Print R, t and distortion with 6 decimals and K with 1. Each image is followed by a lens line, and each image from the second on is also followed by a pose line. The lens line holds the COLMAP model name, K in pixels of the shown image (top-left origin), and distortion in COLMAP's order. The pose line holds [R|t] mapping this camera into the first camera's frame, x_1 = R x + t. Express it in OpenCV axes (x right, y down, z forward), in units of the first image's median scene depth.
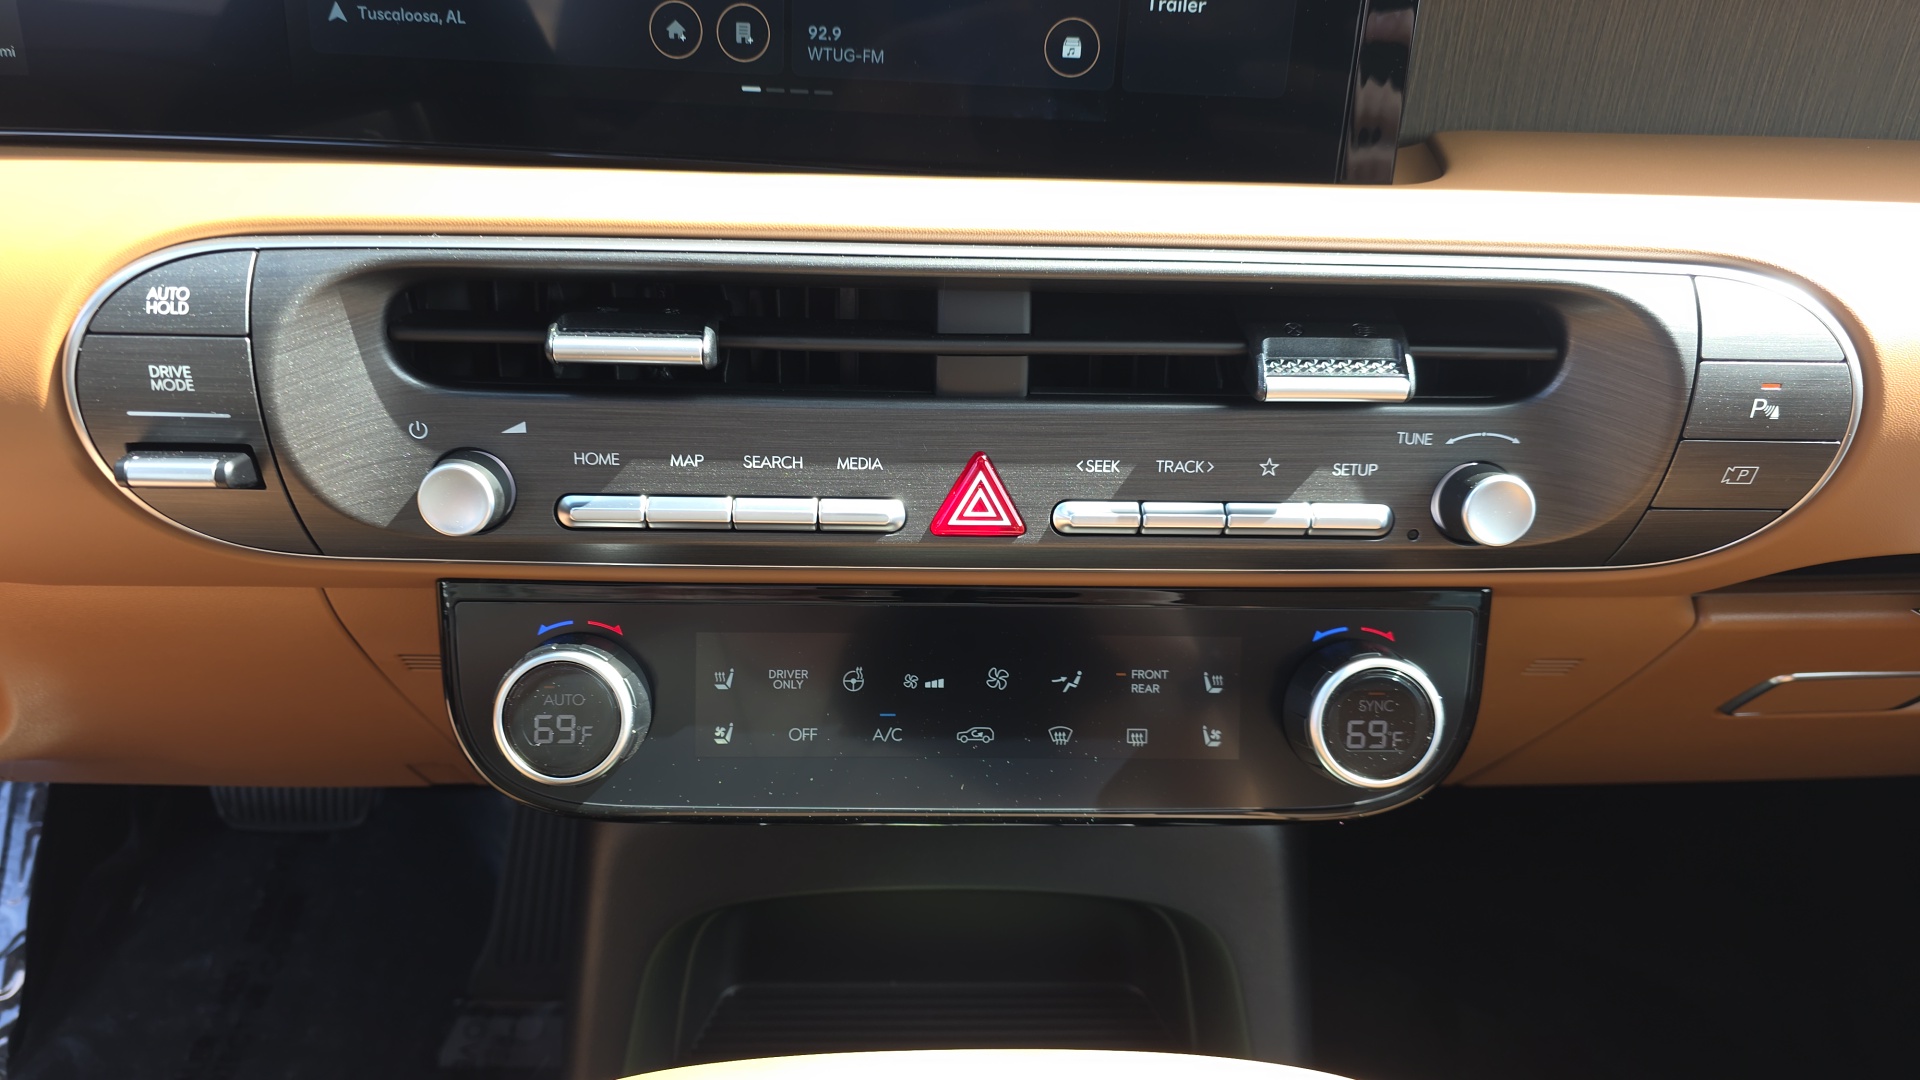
lens RADIAL K [[1281.1, 0, 912.1], [0, 1281.1, 547.1], [0, 0, 1]] dist [0.053857, -0.059274]
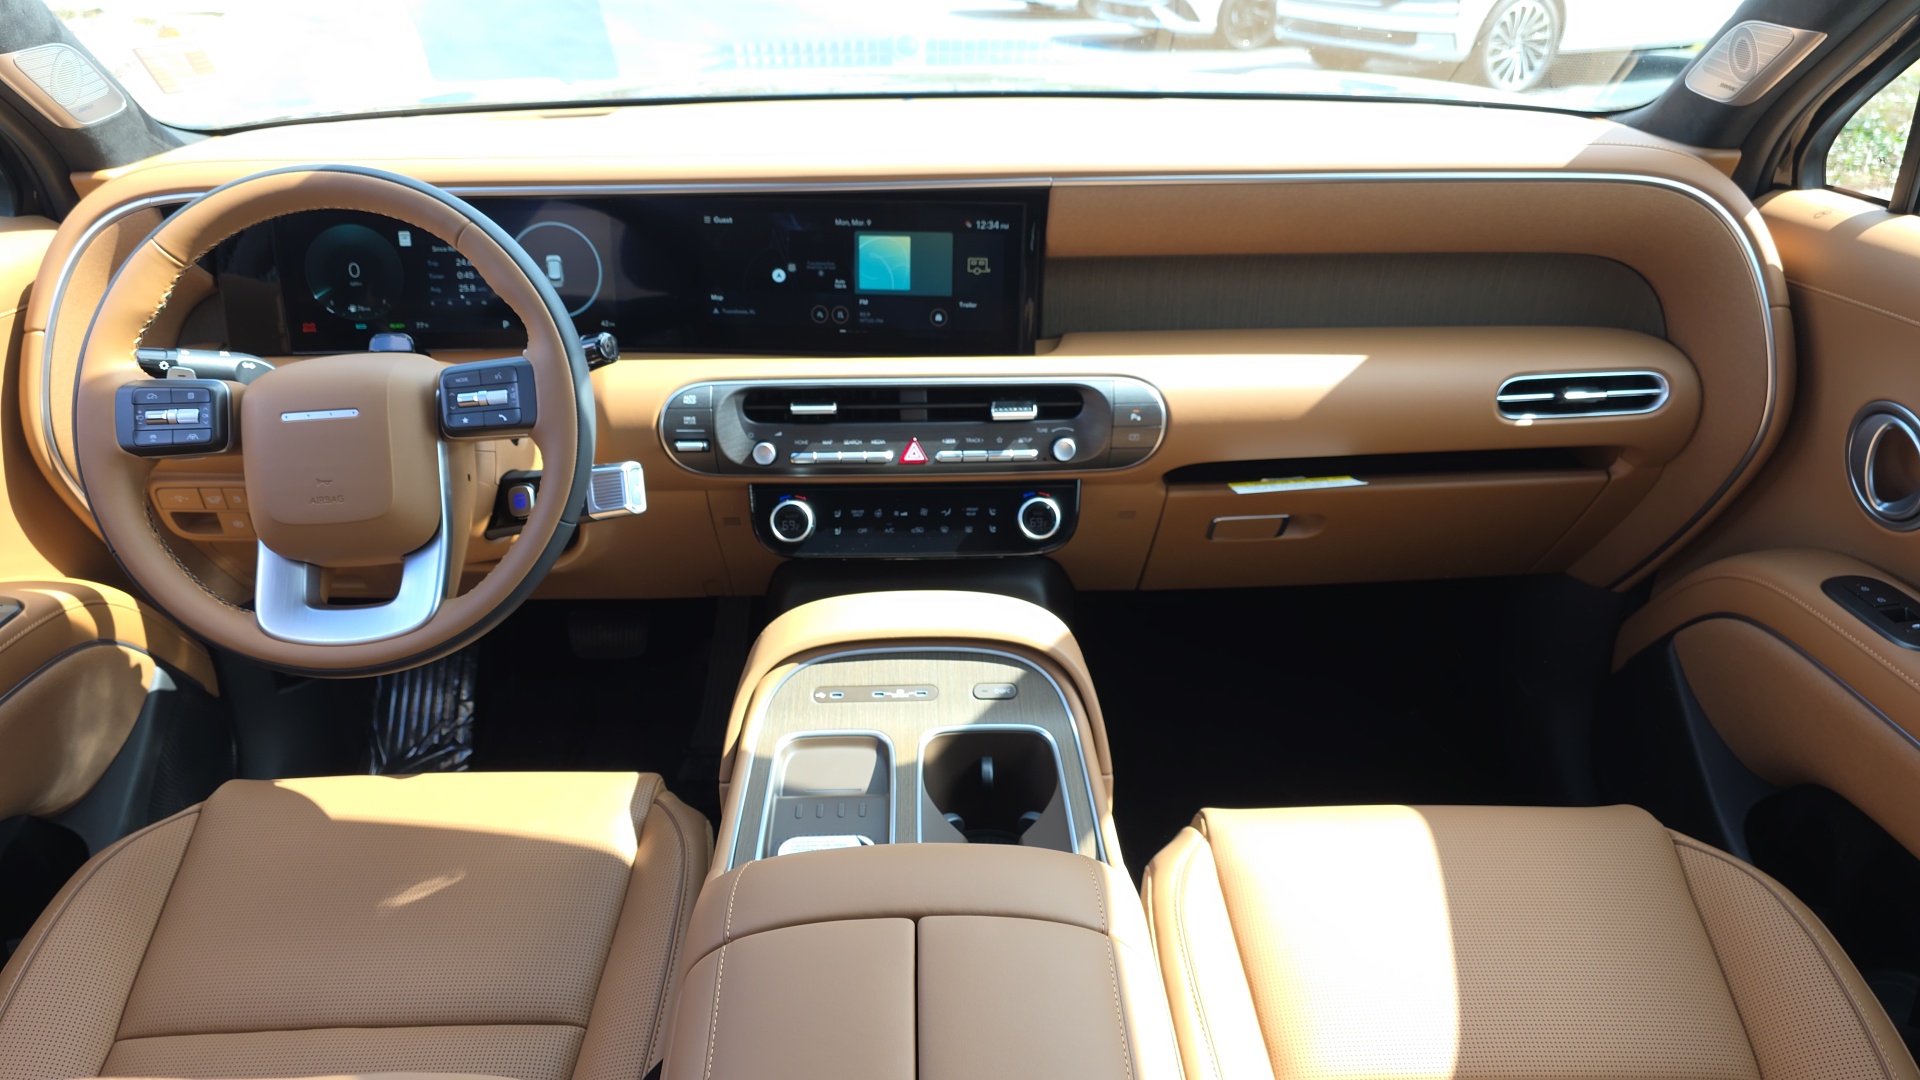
lens RADIAL K [[1281.1, 0, 912.1], [0, 1281.1, 547.1], [0, 0, 1]] dist [0.053857, -0.059274]
pose [[0.999188, -0.024548, -0.031936, 0.150132], [0.022101, 0.996951, -0.074835, 0.468415], [0.033676, 0.074068, 0.996684, -2.354306]]
